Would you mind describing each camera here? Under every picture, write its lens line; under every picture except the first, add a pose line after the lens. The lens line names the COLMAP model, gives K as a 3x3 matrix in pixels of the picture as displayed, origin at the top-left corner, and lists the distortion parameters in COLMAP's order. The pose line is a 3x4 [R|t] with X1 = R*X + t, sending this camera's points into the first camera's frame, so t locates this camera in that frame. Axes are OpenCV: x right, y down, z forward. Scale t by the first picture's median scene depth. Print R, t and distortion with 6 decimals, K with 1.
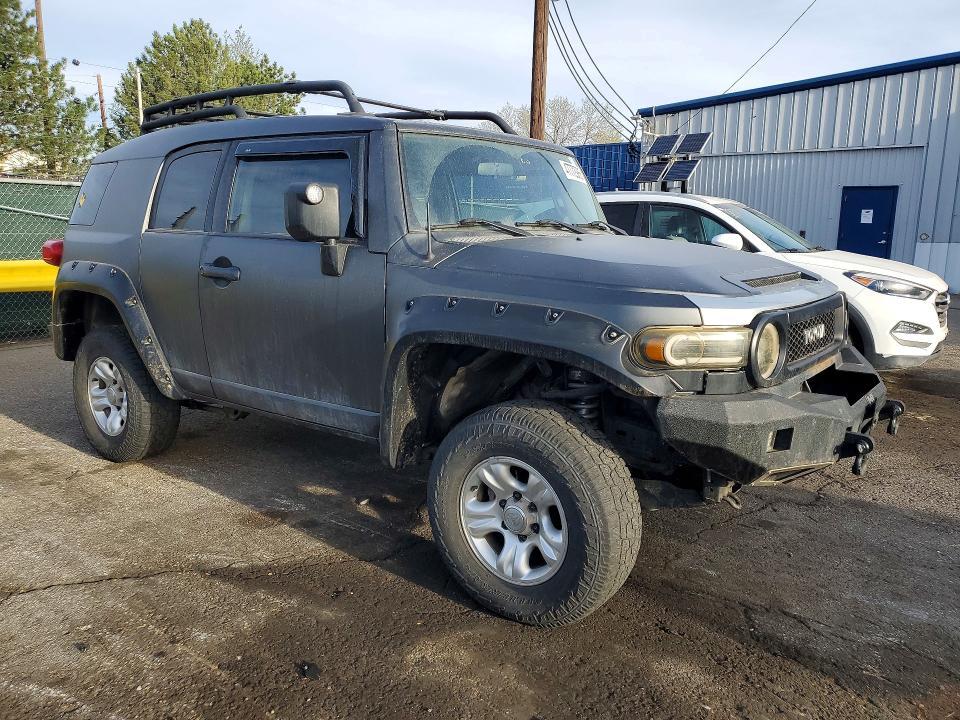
lens RADIAL K [[762.2, 0, 485.0], [0, 762.2, 361.8], [0, 0, 1]] dist [0.027371, -0.001039]
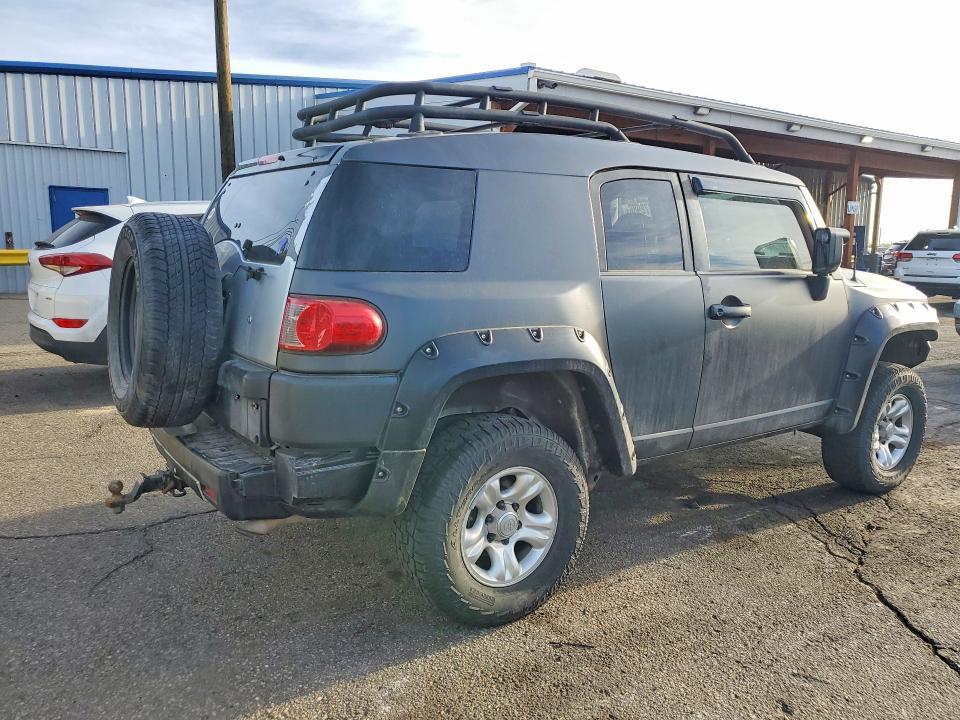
lens RADIAL K [[762.2, 0, 483.1], [0, 762.2, 362.7], [0, 0, 1]] dist [0.027371, -0.001039]
pose [[0.290188, -0.169718, 0.941800, -0.934944], [0.158096, 0.979127, 0.127732, -0.155346], [-0.943820, 0.111828, 0.310963, 0.684758]]
